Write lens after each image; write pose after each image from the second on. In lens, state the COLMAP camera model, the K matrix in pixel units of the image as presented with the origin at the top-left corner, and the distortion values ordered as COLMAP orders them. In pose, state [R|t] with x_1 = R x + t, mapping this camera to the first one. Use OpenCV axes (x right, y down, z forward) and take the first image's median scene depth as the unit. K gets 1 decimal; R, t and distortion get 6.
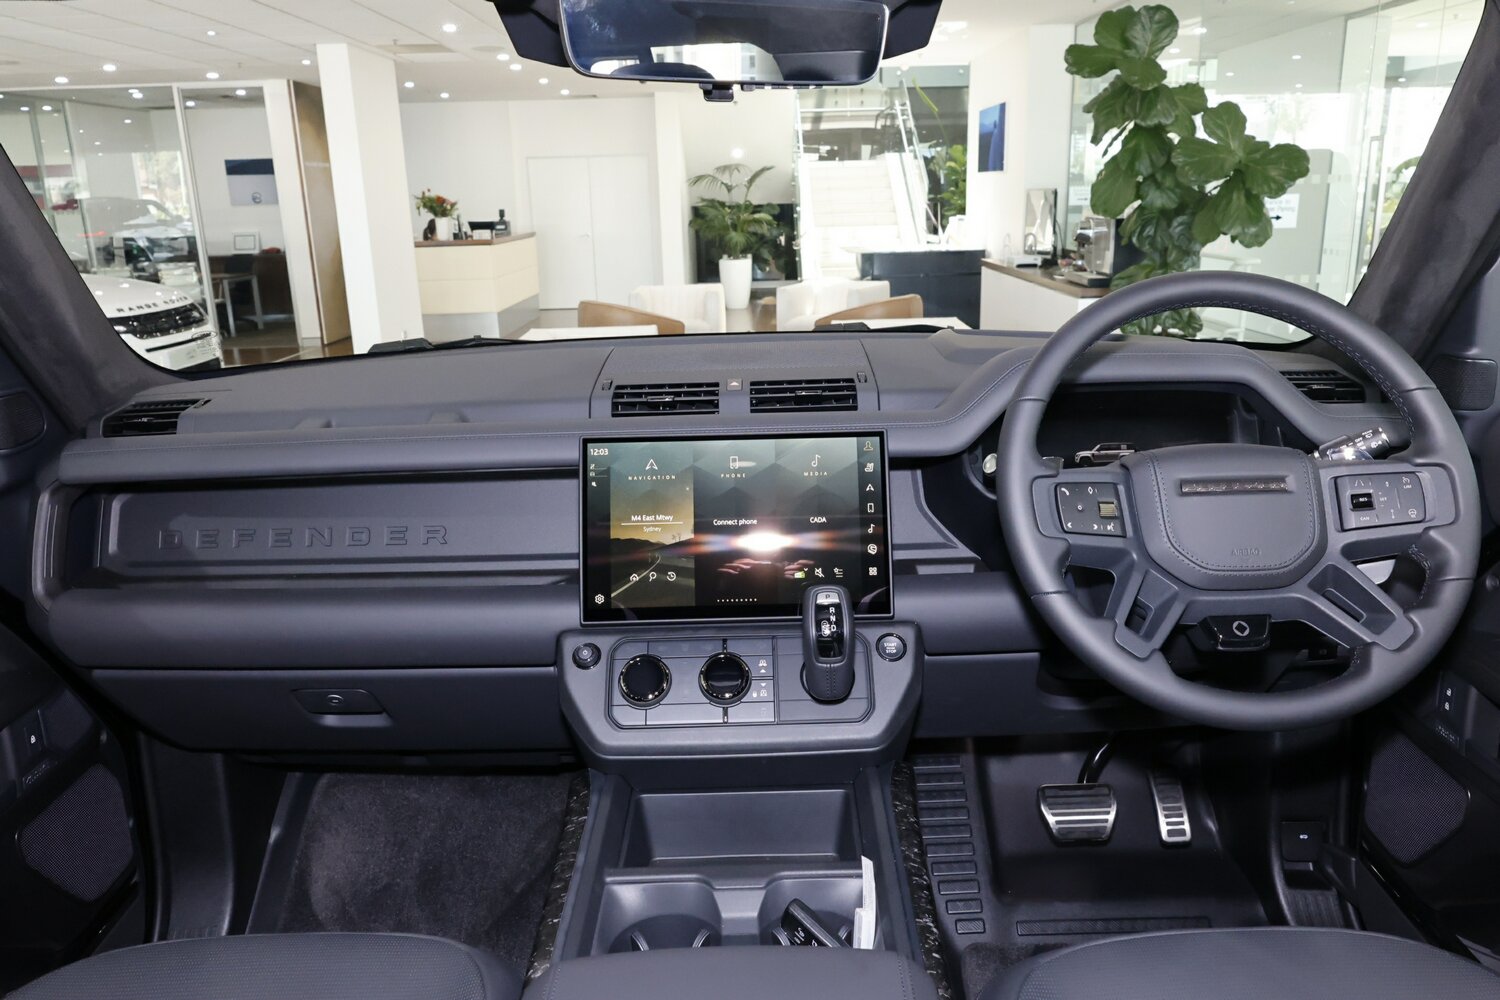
lens RADIAL K [[1019.2, 0, 740.8], [0, 1019.2, 457.4], [0, 0, 1]] dist [-0.012258, 0.002552]
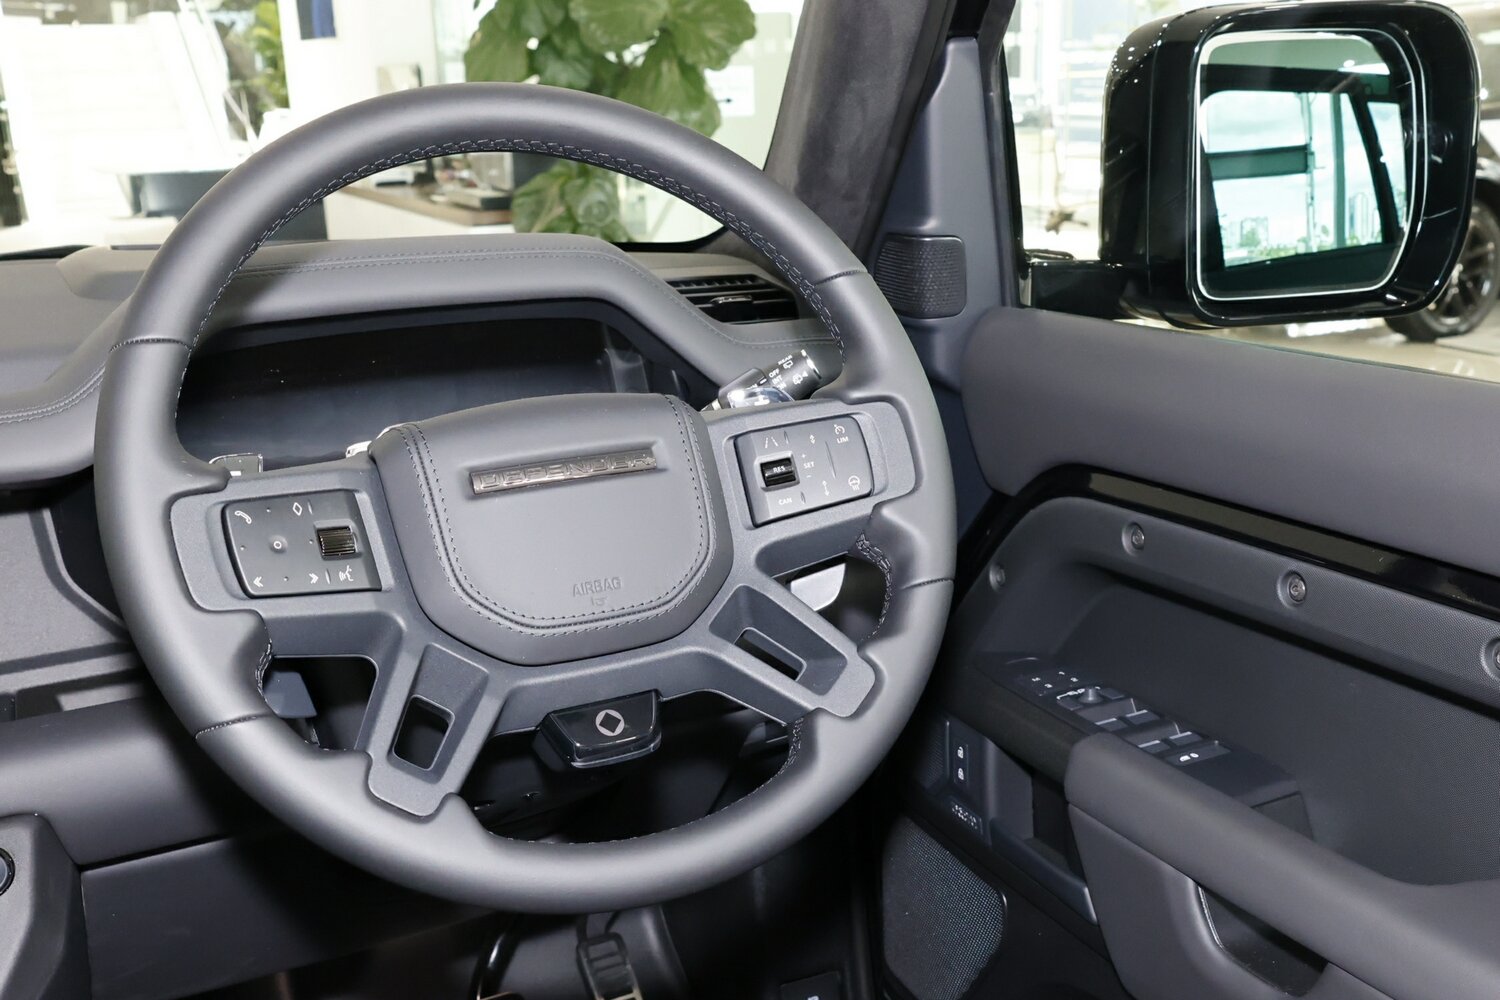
lens RADIAL K [[1257.2, 0, 749.9], [0, 1257.2, 499.6], [0, 0, 1]] dist [-0.012372, 0.011956]
pose [[0.919508, -0.115106, 0.375840, 0.295560], [0.114845, 0.993113, 0.023182, 0.036623], [-0.375920, 0.021848, 0.926395, 0.305511]]
